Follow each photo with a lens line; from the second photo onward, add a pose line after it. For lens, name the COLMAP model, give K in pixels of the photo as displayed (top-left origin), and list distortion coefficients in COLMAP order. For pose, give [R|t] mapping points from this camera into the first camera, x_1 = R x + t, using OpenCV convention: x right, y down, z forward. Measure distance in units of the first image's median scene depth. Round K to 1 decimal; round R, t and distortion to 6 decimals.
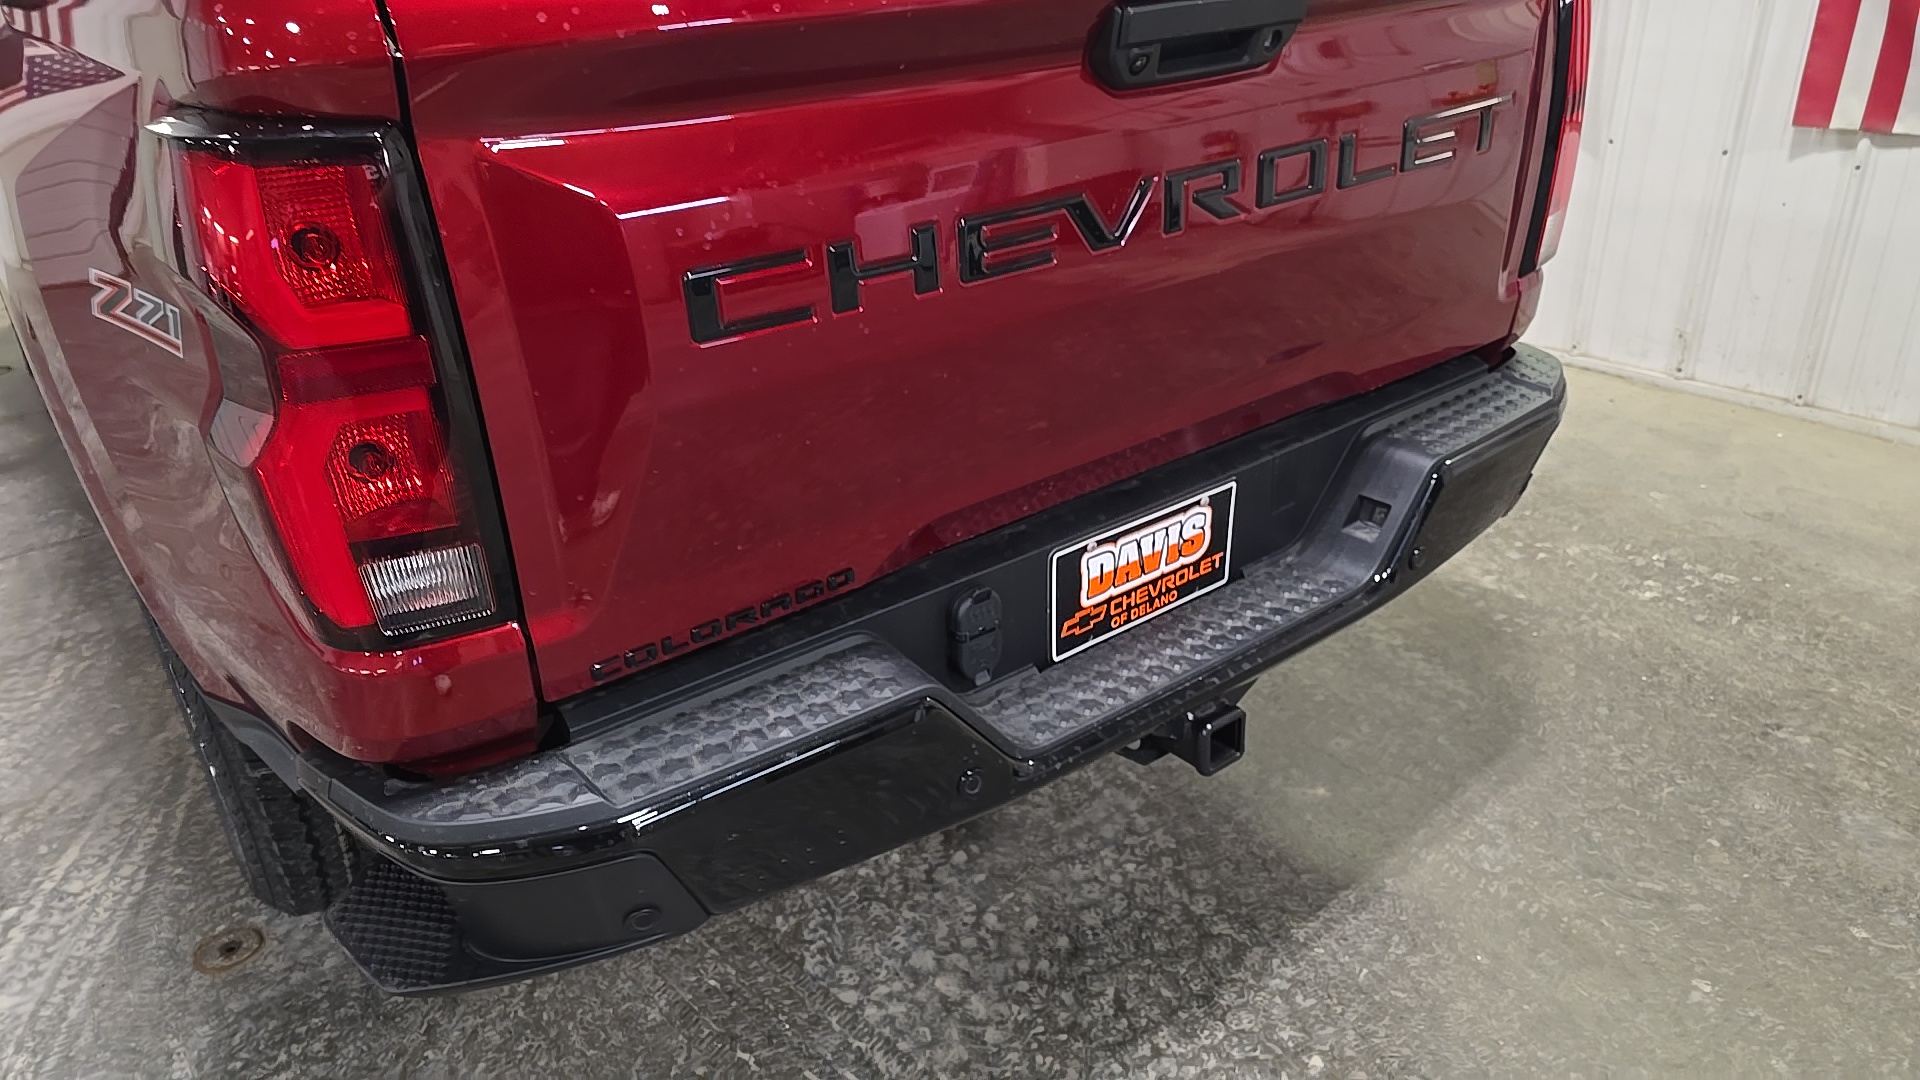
lens RADIAL K [[1291.9, 0, 960.0], [0, 1291.9, 540.0], [0, 0, 1]] dist [0.044584, -0.035998]
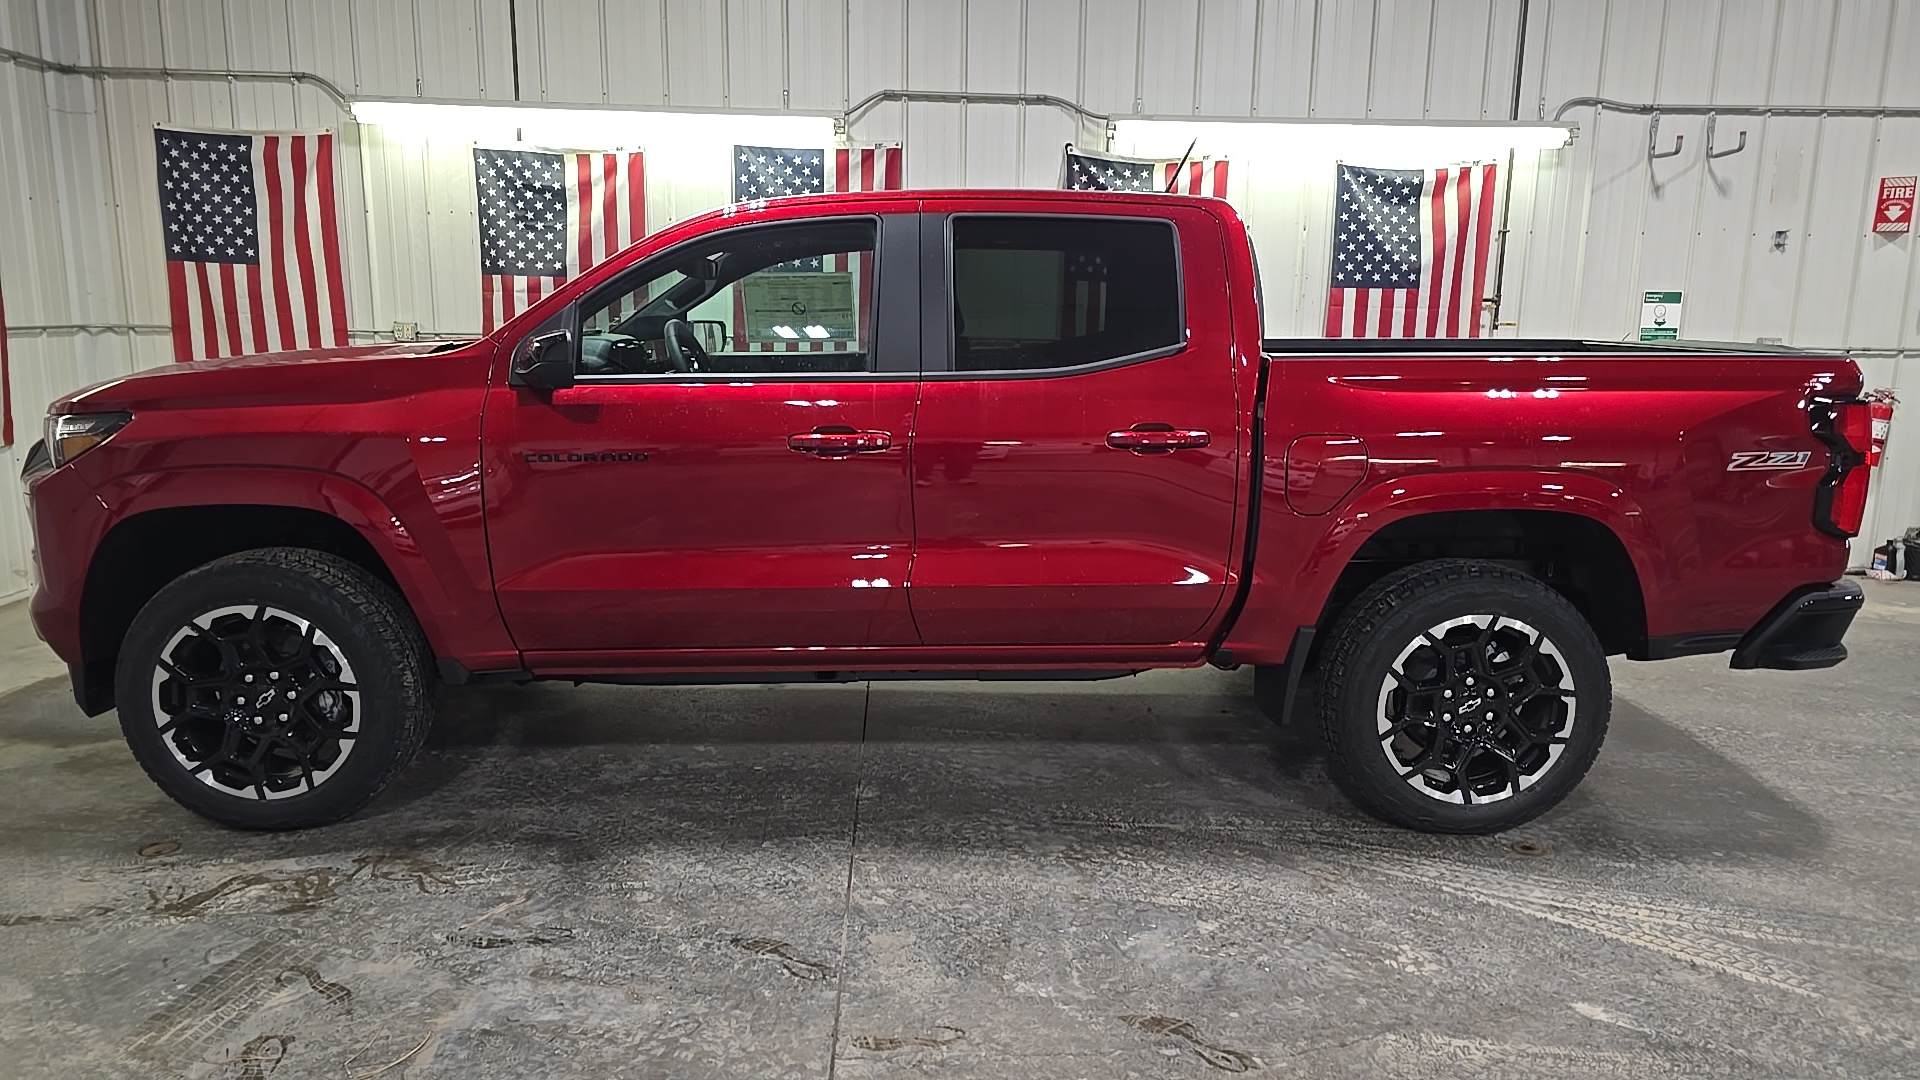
lens RADIAL K [[1271.5, 0, 968.1], [0, 1271.5, 547.3], [0, 0, 1]] dist [0.062832, -0.053664]
pose [[0.596182, -0.098891, 0.796736, -3.078315], [0.319679, 0.939562, -0.122591, -0.151983], [-0.736459, 0.327786, 0.591763, 0.451901]]
